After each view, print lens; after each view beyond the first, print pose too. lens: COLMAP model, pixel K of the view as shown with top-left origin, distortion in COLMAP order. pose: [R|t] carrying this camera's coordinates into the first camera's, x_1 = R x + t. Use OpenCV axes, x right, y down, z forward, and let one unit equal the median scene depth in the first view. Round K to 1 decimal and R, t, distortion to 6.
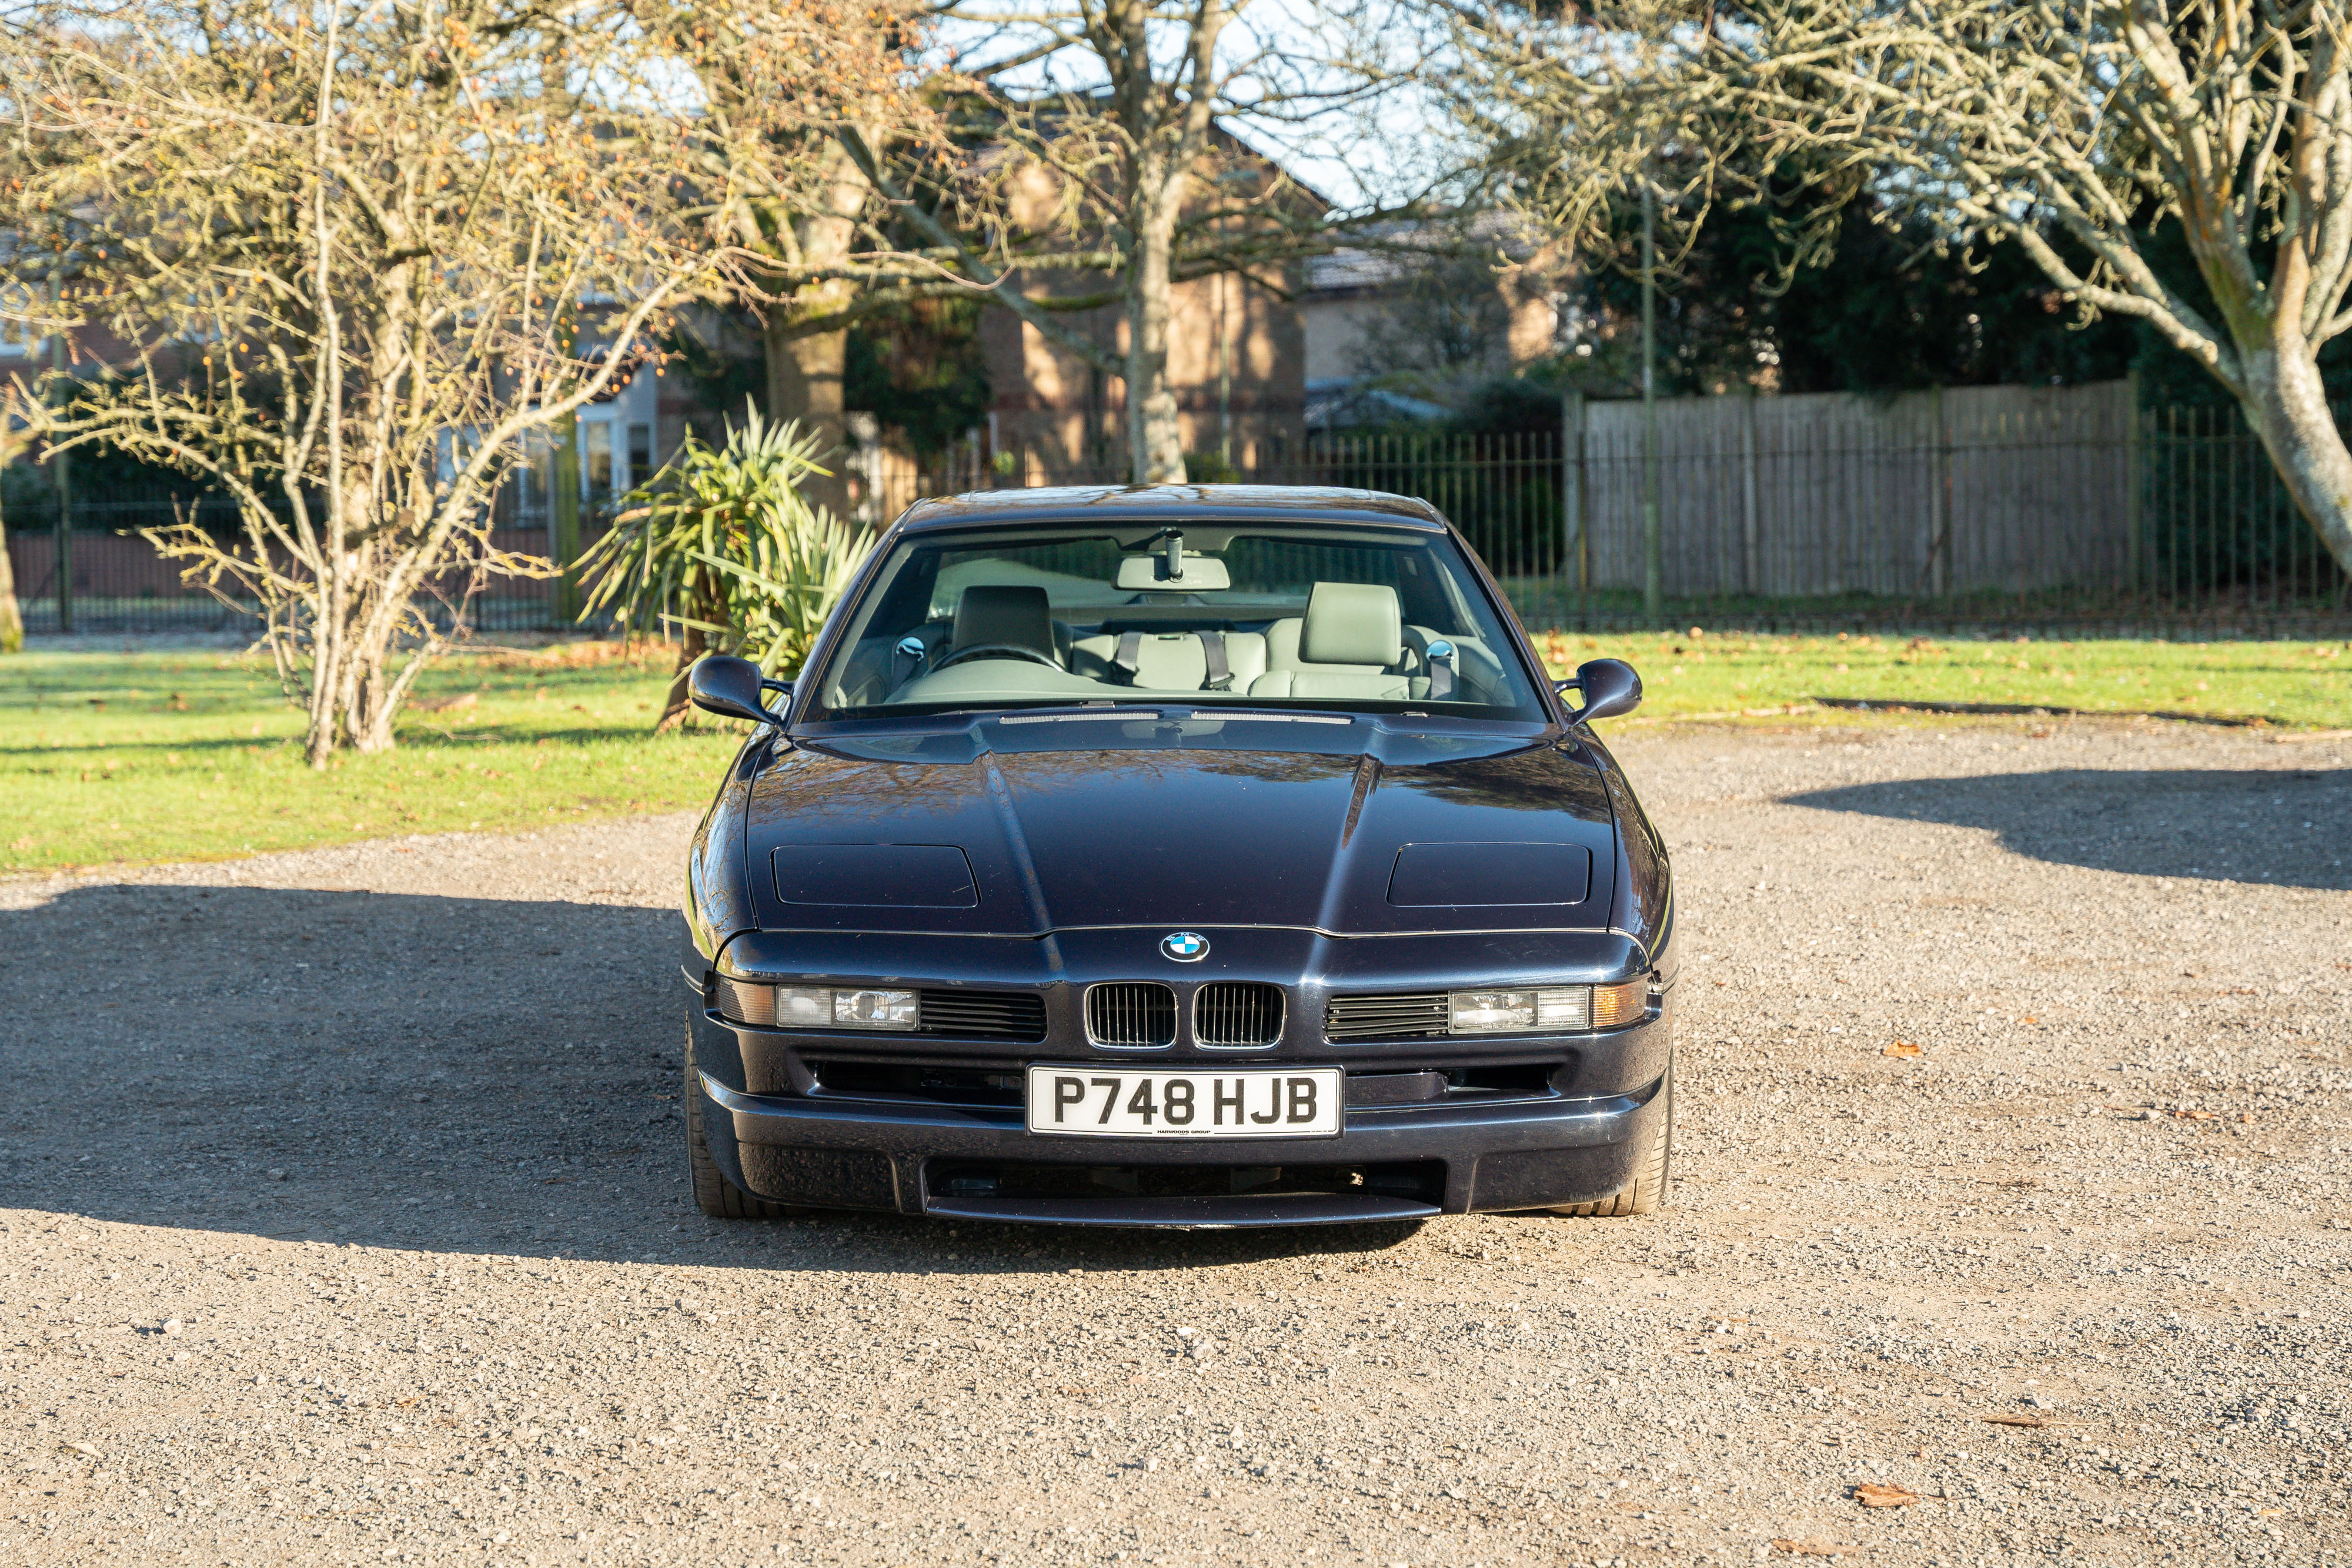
lens RADIAL K [[4835.7, 0, 1183.8], [0, 4835.7, 740.2], [0, 0, 1]] dist [0.252323, 0.000000]
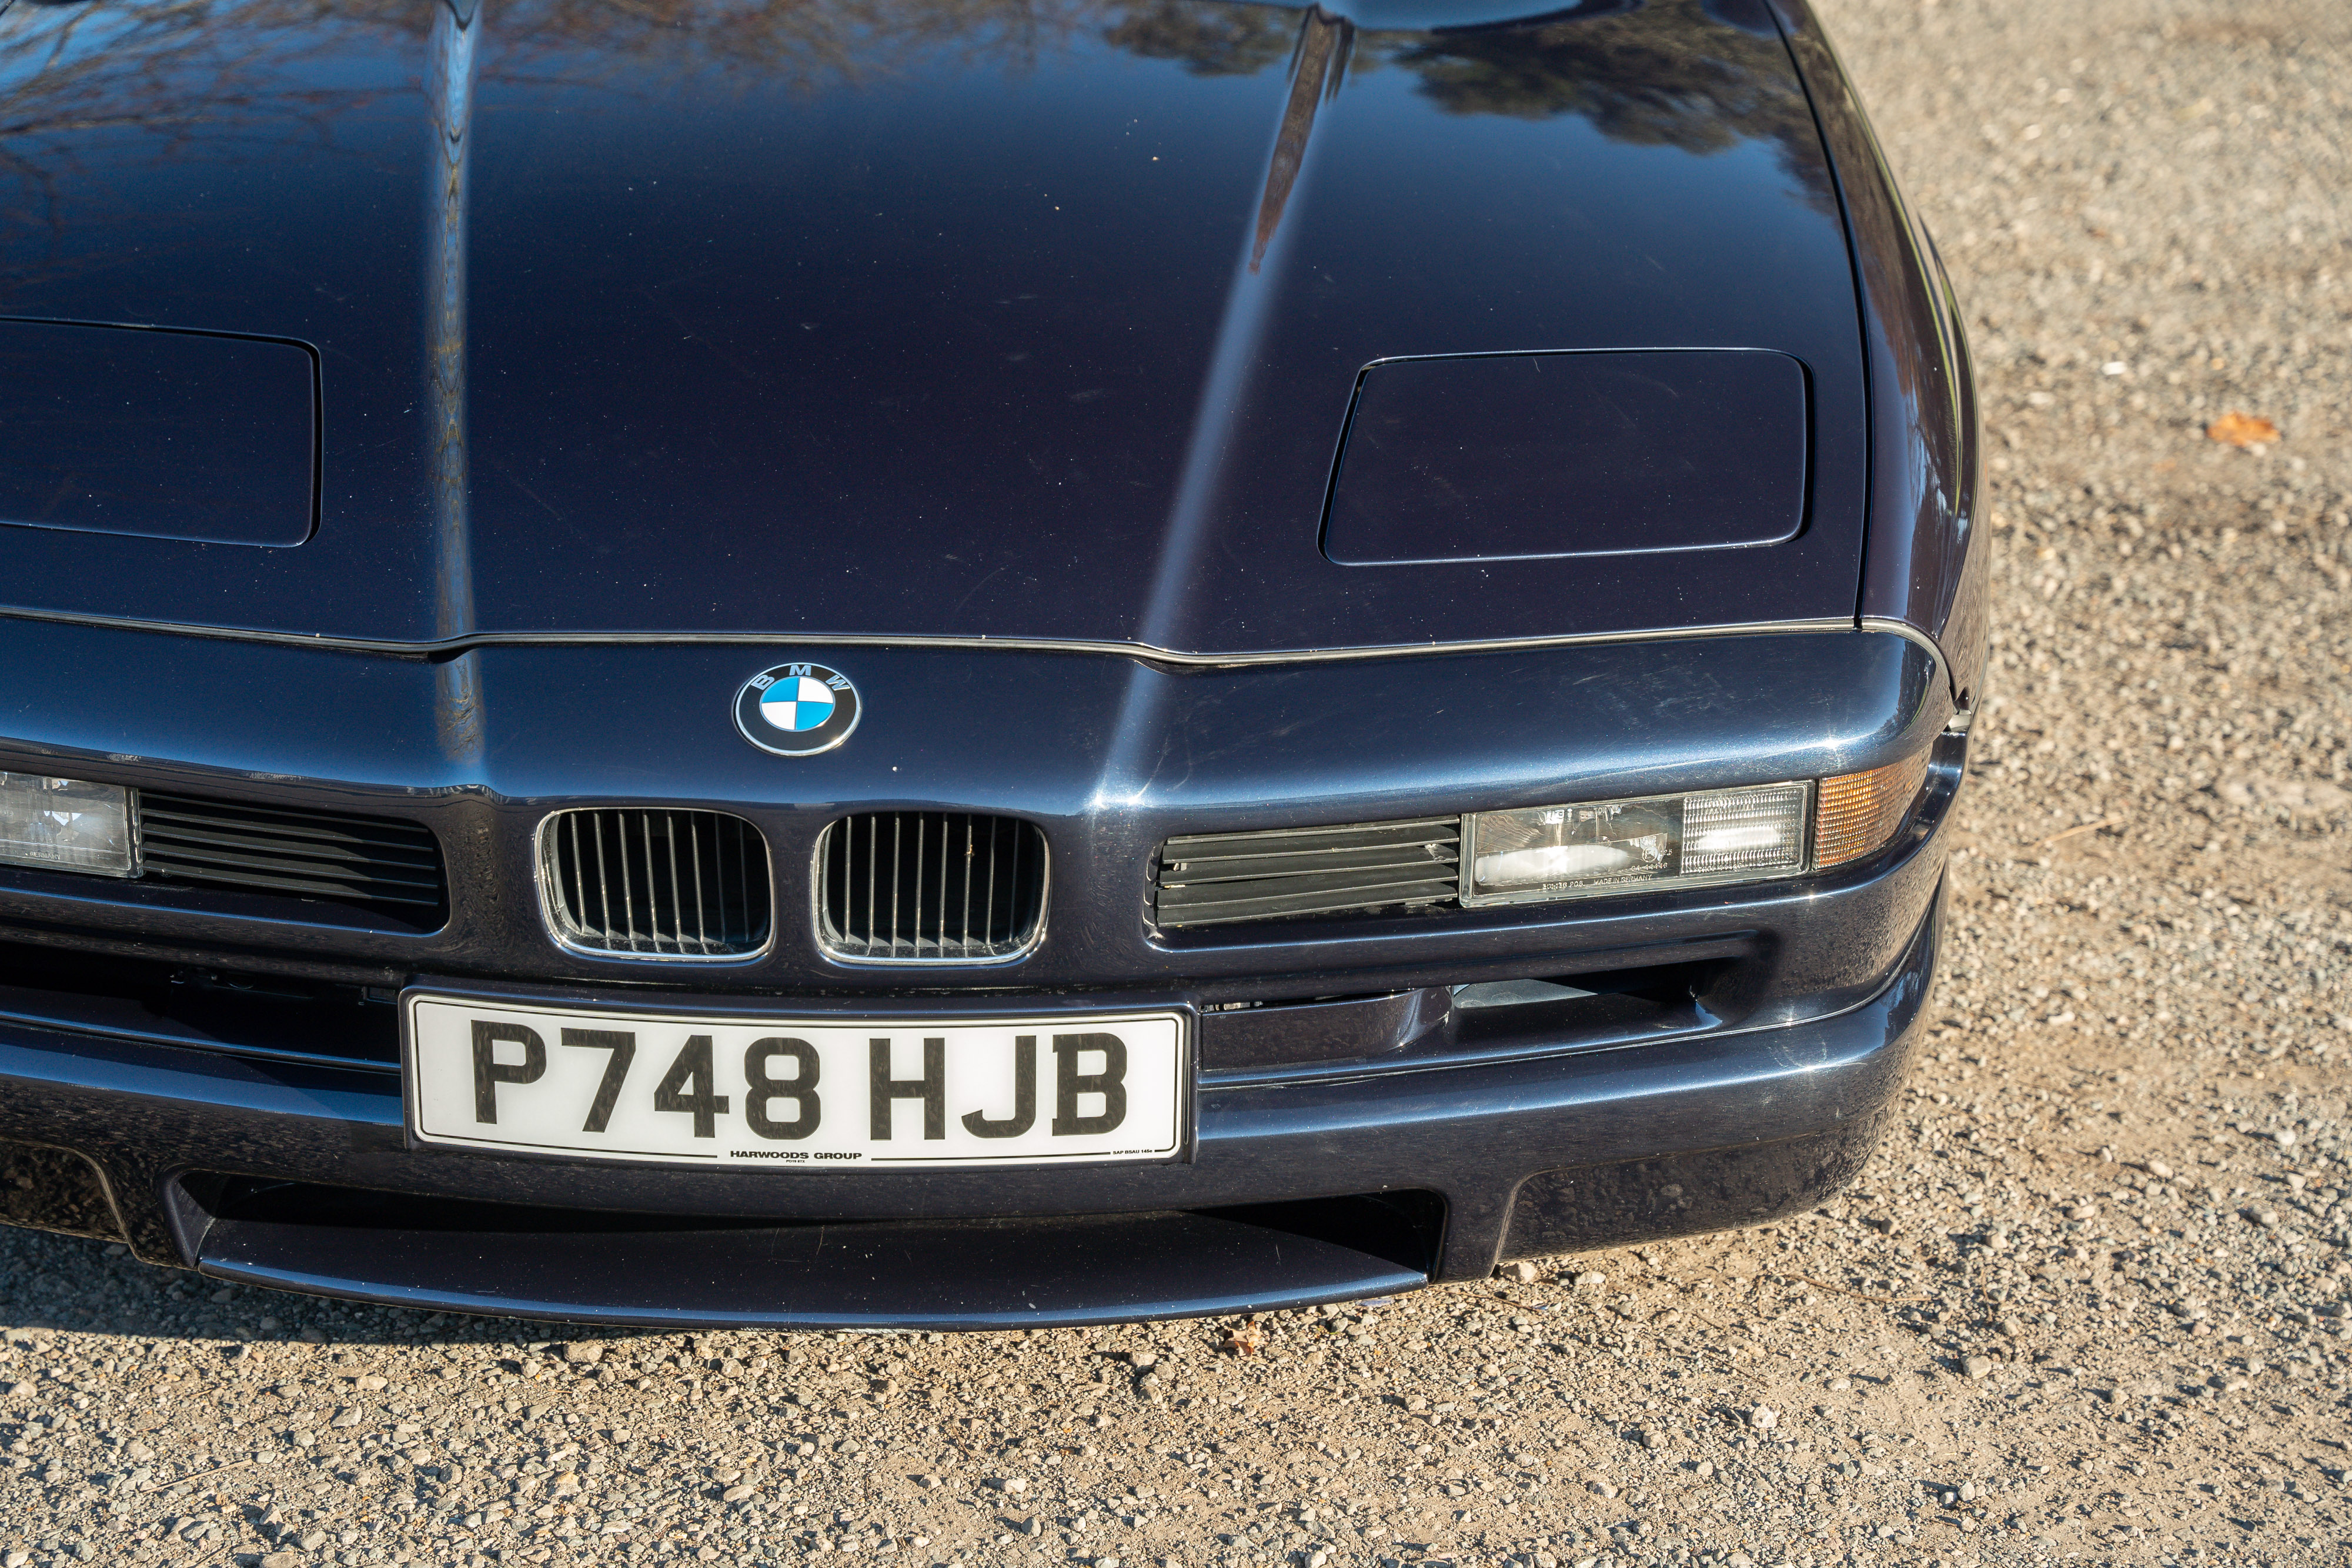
lens RADIAL K [[4474.6, 0, 1145.1], [0, 4474.6, 805.0], [0, 0, 1]] dist [0.257723, 0.000000]
pose [[0.999779, 0.018953, -0.009086, 0.031230], [-0.015929, 0.965272, 0.260759, -0.044244], [0.013713, -0.260557, 0.965361, 0.632724]]
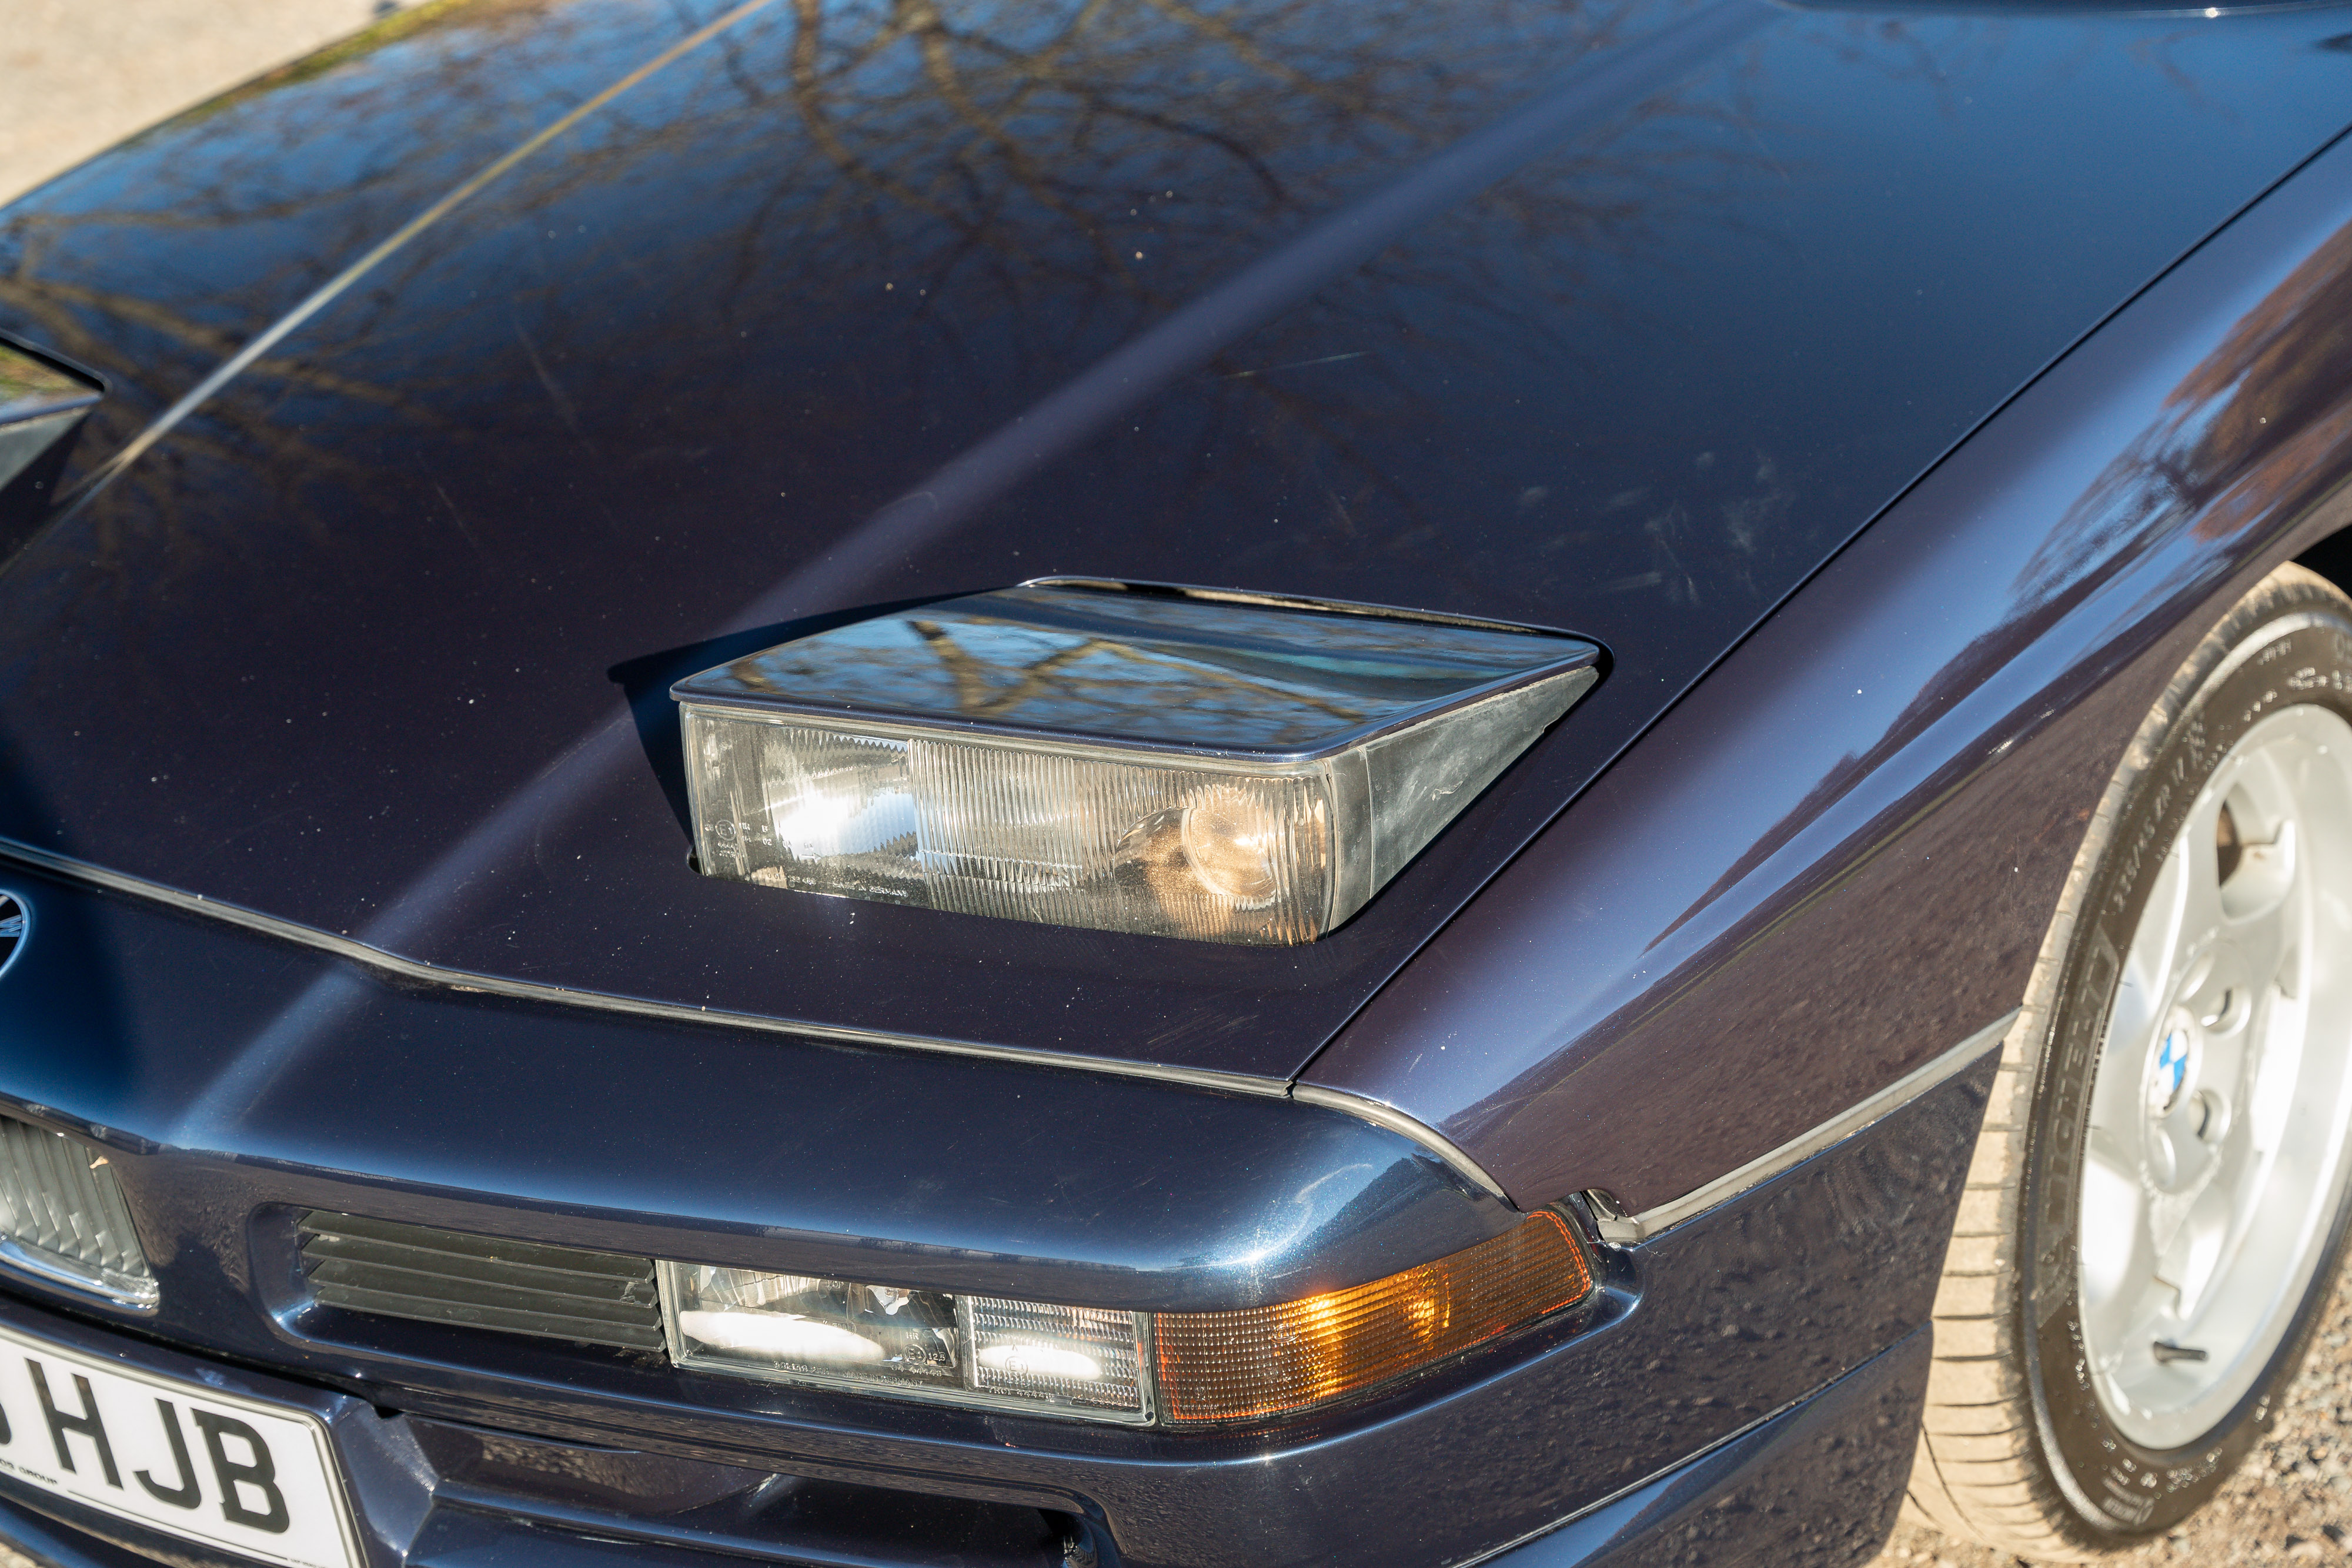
lens RADIAL K [[4011.2, 0, 1167.3], [0, 4011.2, 789.0], [0, 0, 1]] dist [0.182623, 0.000000]
pose [[0.800125, 0.195430, -0.567104, 0.212088], [0.017187, 0.937579, 0.347349, -0.059062], [0.599587, -0.287669, 0.746821, 0.830645]]
